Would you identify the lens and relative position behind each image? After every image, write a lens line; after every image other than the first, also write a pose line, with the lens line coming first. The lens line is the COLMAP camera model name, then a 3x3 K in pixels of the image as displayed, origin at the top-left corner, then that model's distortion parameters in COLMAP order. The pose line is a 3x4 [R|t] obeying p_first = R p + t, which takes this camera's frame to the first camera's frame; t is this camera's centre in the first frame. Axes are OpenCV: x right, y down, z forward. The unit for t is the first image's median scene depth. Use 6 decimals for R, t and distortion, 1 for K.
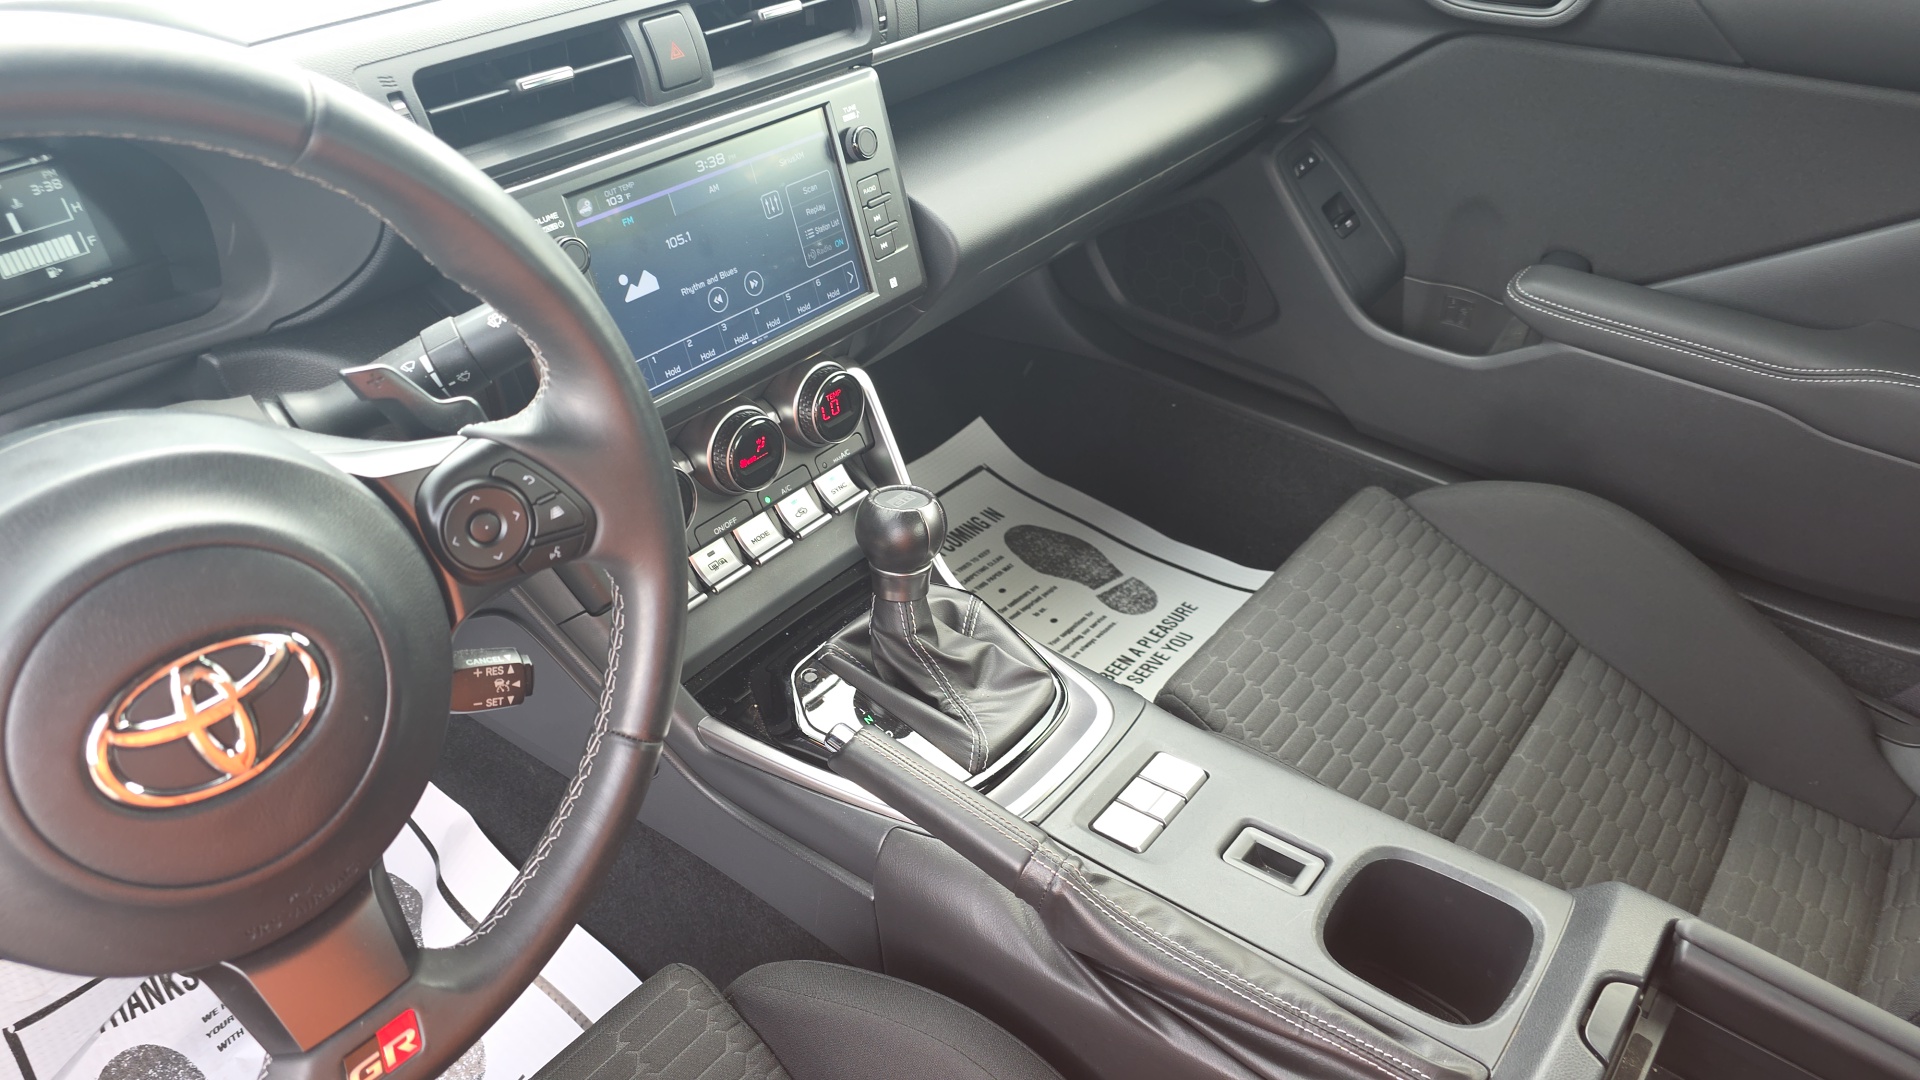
lens RADIAL K [[1330.0, 0, 989.9], [0, 1330.0, 546.1], [0, 0, 1]] dist [0.041700, -0.072162]
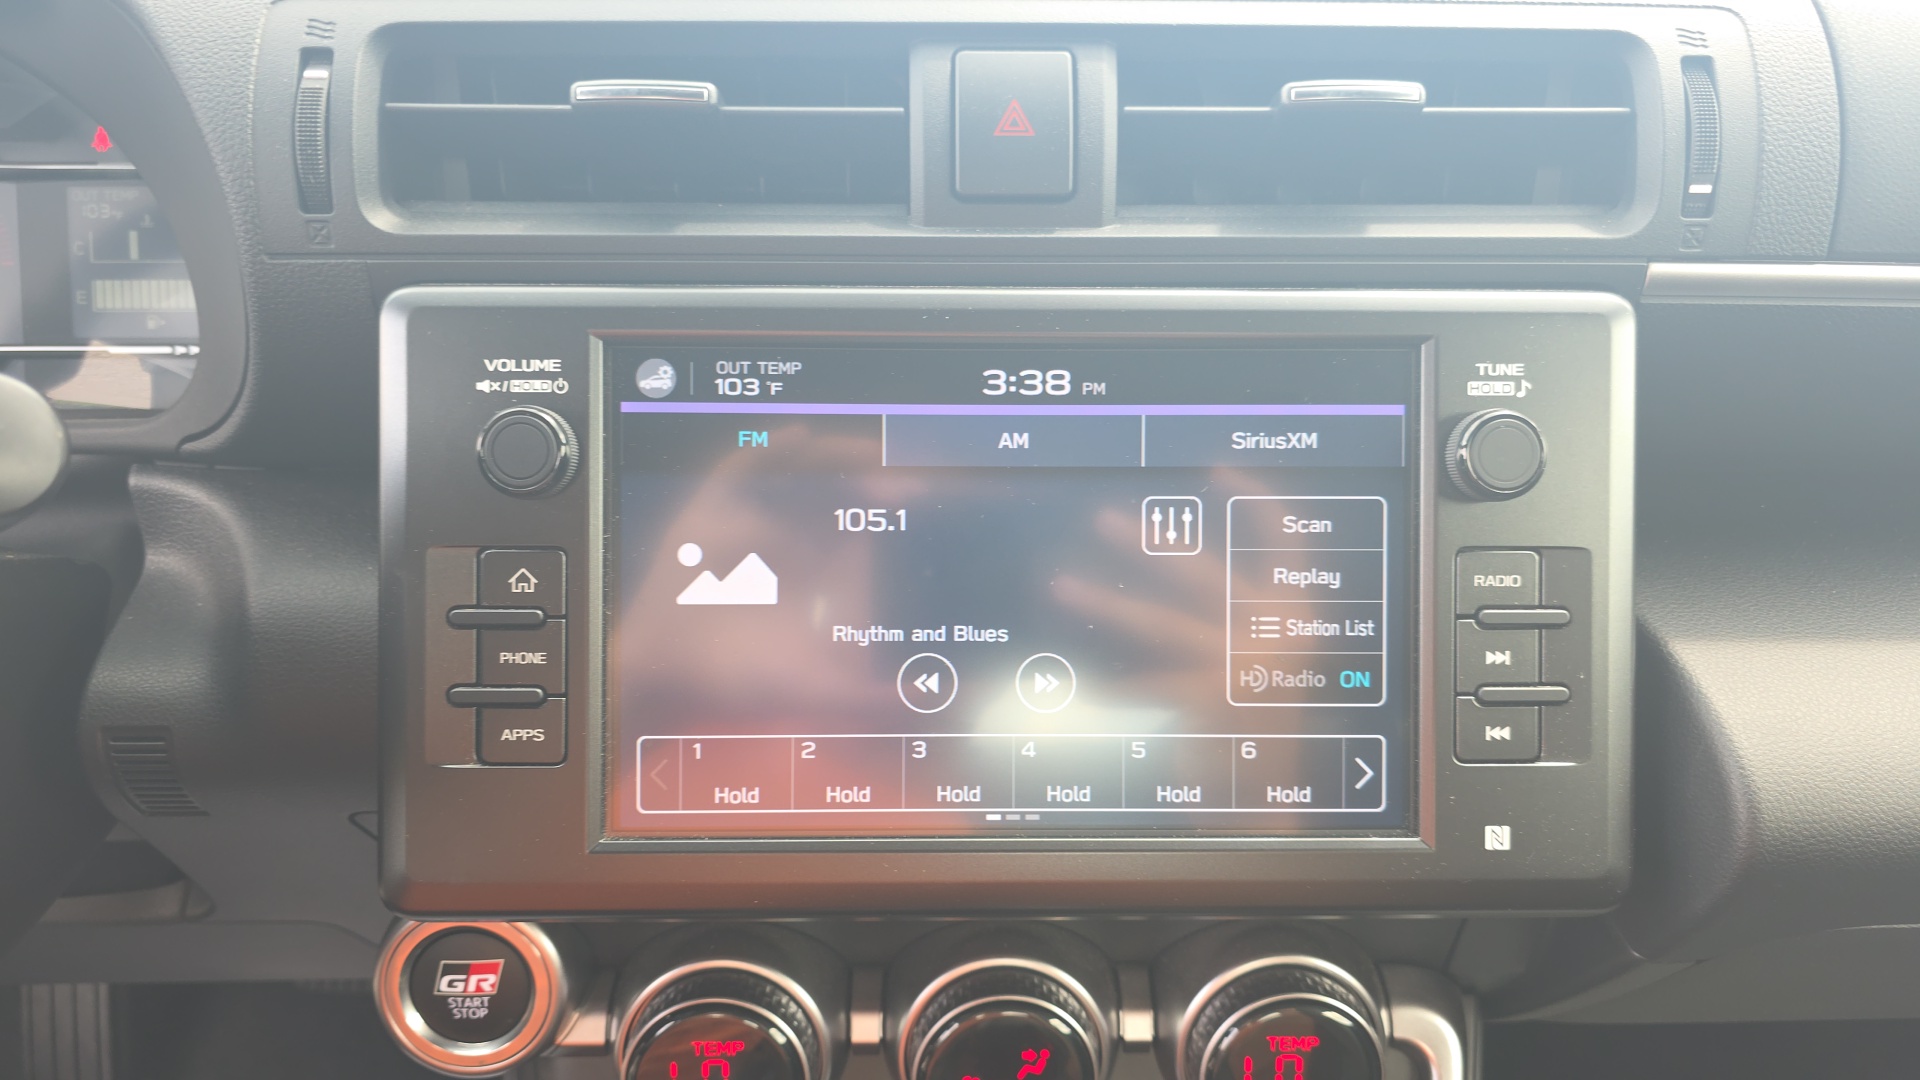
lens RADIAL K [[1330.0, 0, 989.9], [0, 1330.0, 546.1], [0, 0, 1]] dist [0.041700, -0.072162]
pose [[0.625374, 0.220826, -0.748428, 0.109787], [-0.456578, 0.881353, -0.121463, -0.183157], [0.632807, 0.417675, 0.651999, 0.732689]]
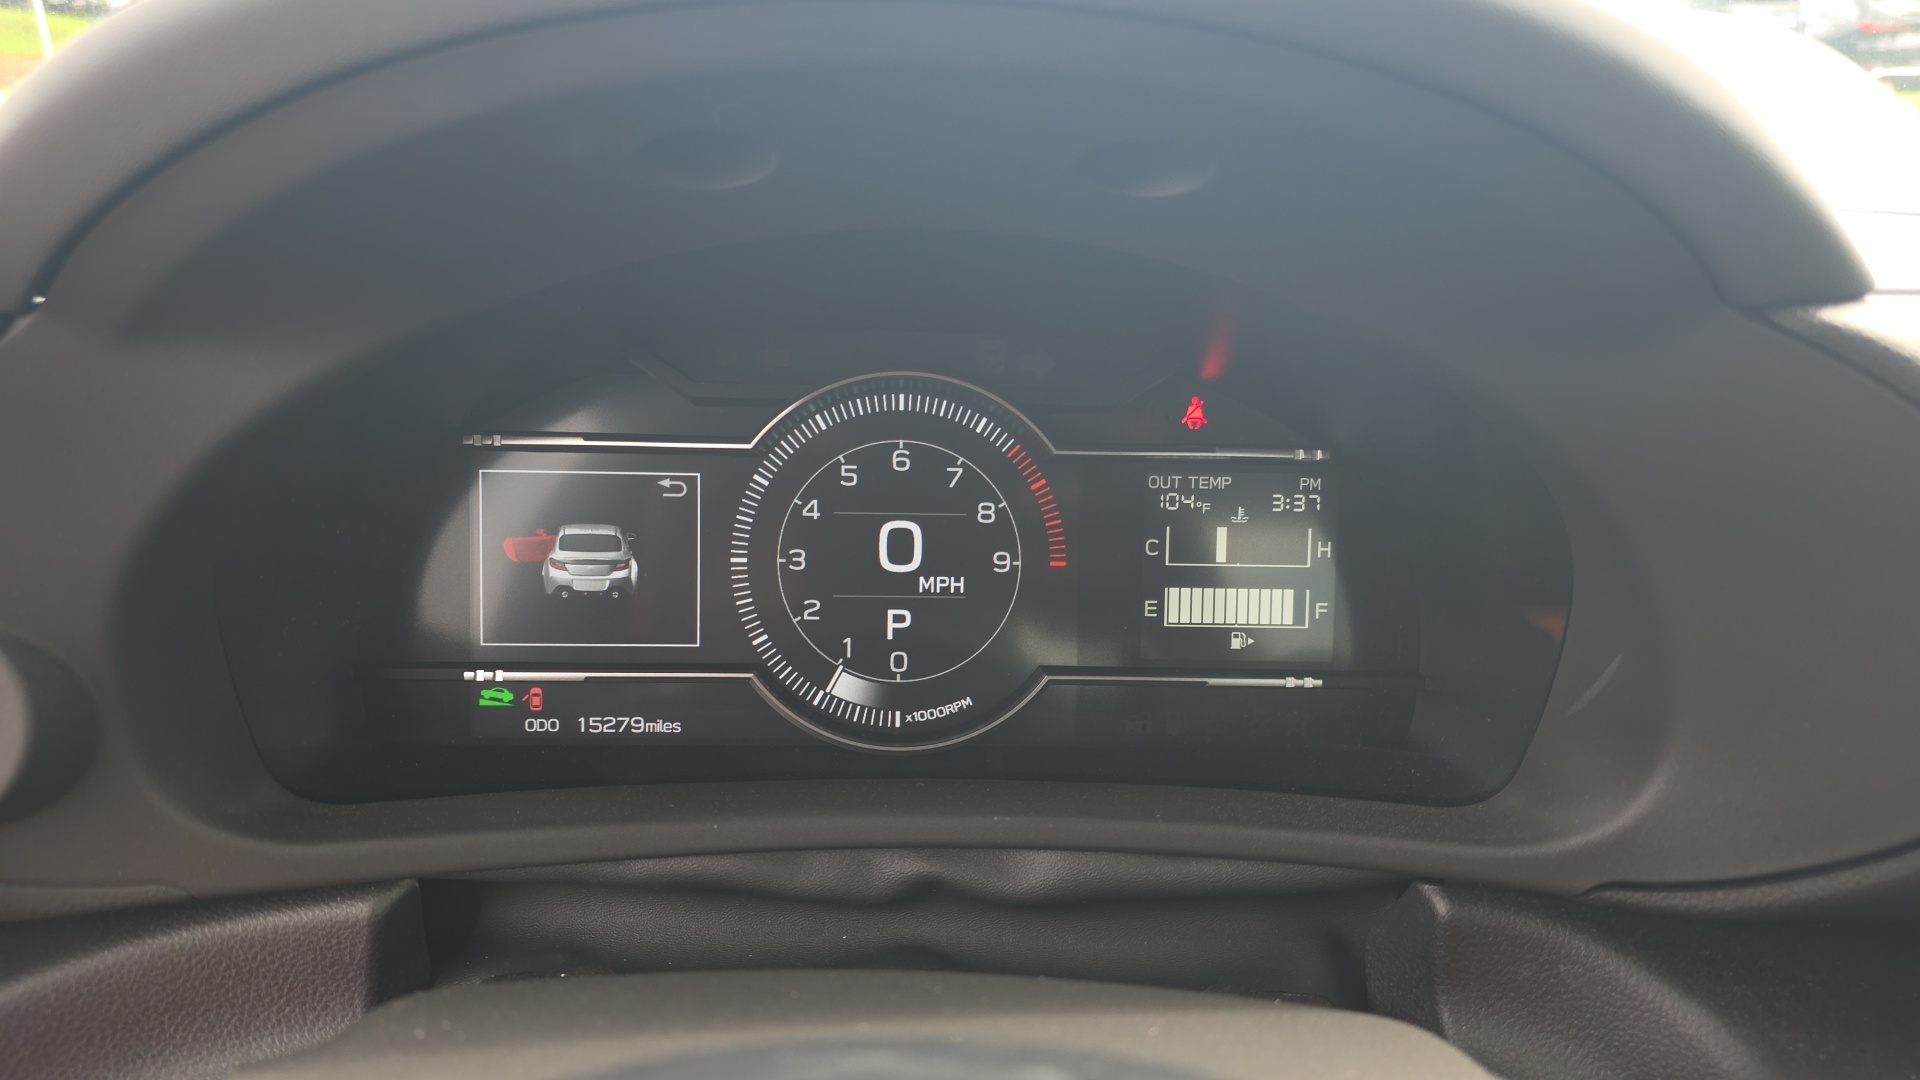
lens RADIAL K [[1315.4, 0, 953.5], [0, 1315.4, 517.1], [0, 0, 1]] dist [0.042937, -0.065762]
pose [[0.654555, 0.201819, -0.728579, -0.328351], [-0.464728, 0.867542, -0.177198, -0.081619], [0.596311, 0.454577, 0.661645, 0.454772]]
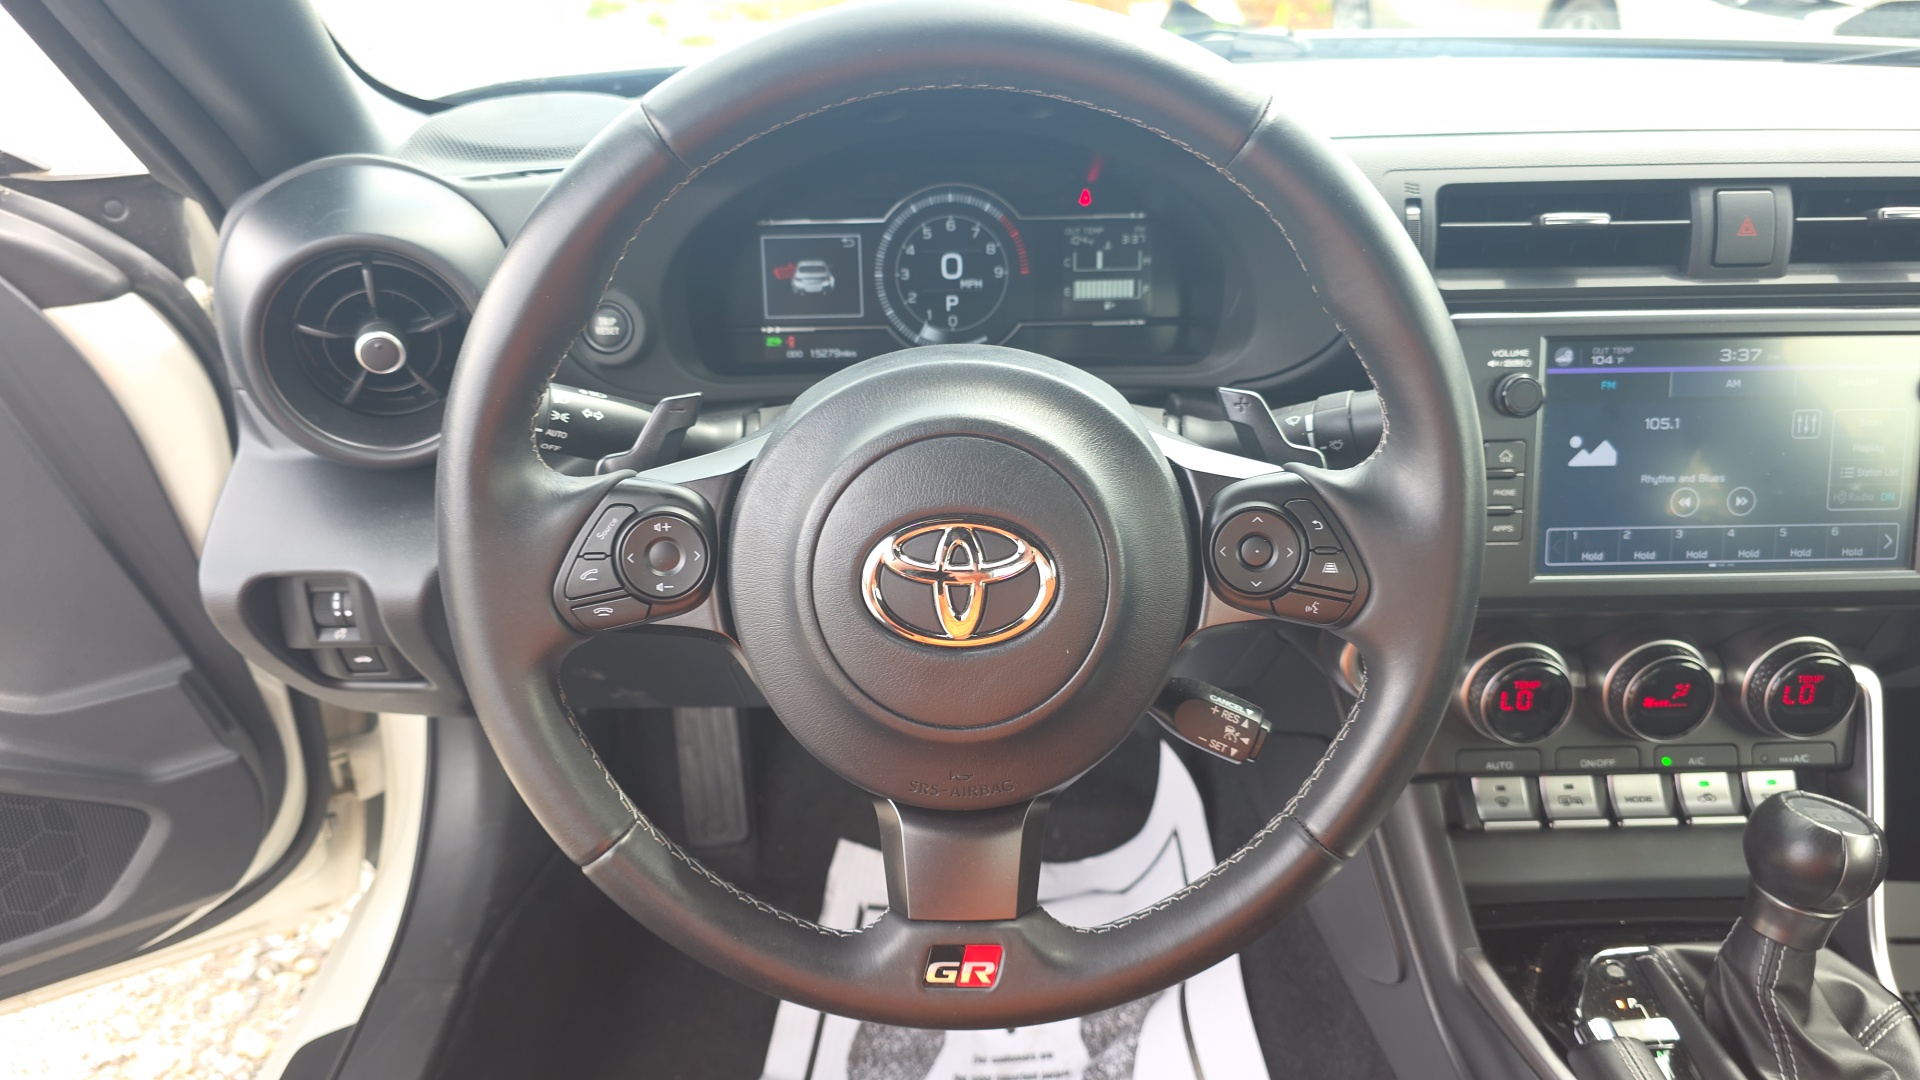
lens RADIAL K [[1364.1, 0, 939.6], [0, 1364.1, 564.2], [0, 0, 1]] dist [0.042907, -0.067526]
pose [[0.632638, 0.307486, -0.710790, 0.136845], [-0.441214, 0.897390, -0.004494, 0.068972], [0.636474, 0.316453, 0.703390, 0.080974]]
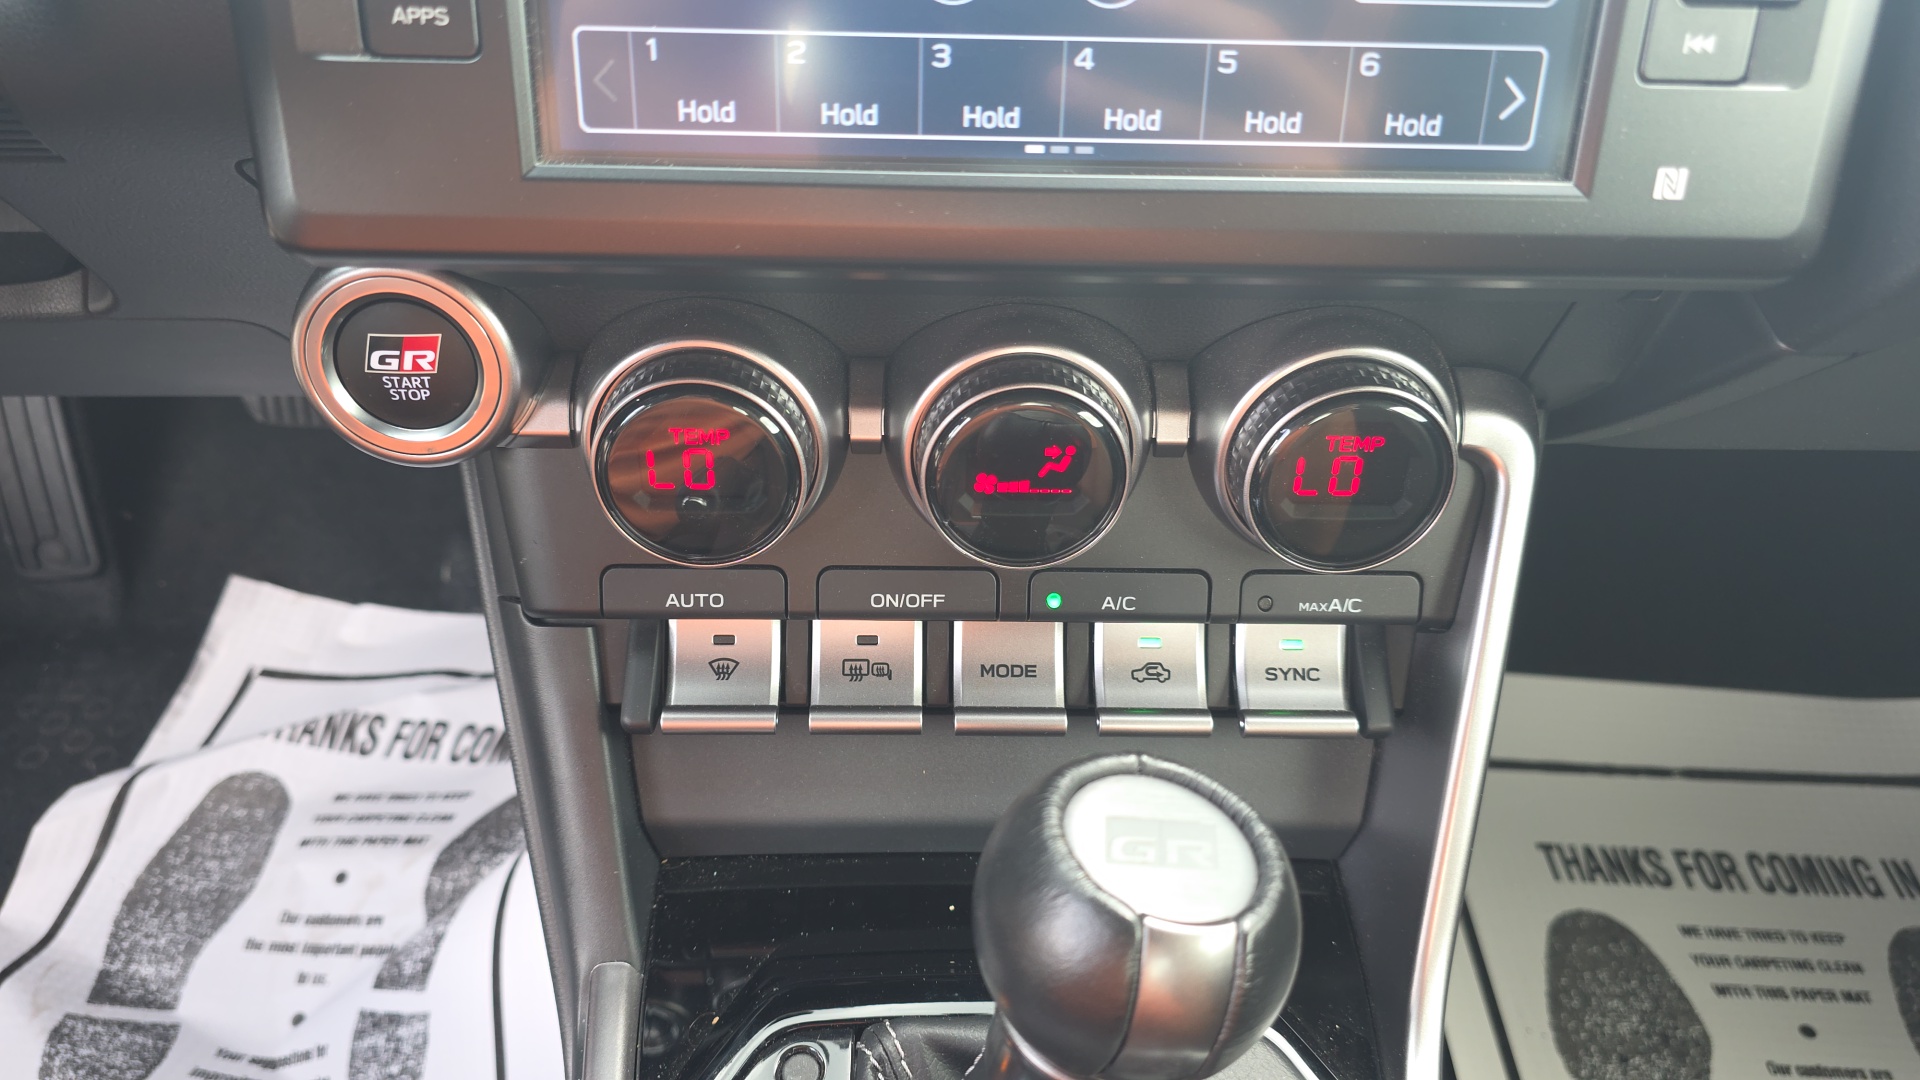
lens RADIAL K [[1315.4, 0, 953.5], [0, 1315.4, 517.1], [0, 0, 1]] dist [0.042937, -0.065762]
pose [[0.620730, 0.475657, -0.623254, 0.050011], [-0.472196, 0.861403, 0.187125, -0.132595], [0.625880, 0.178144, 0.759302, 0.797937]]
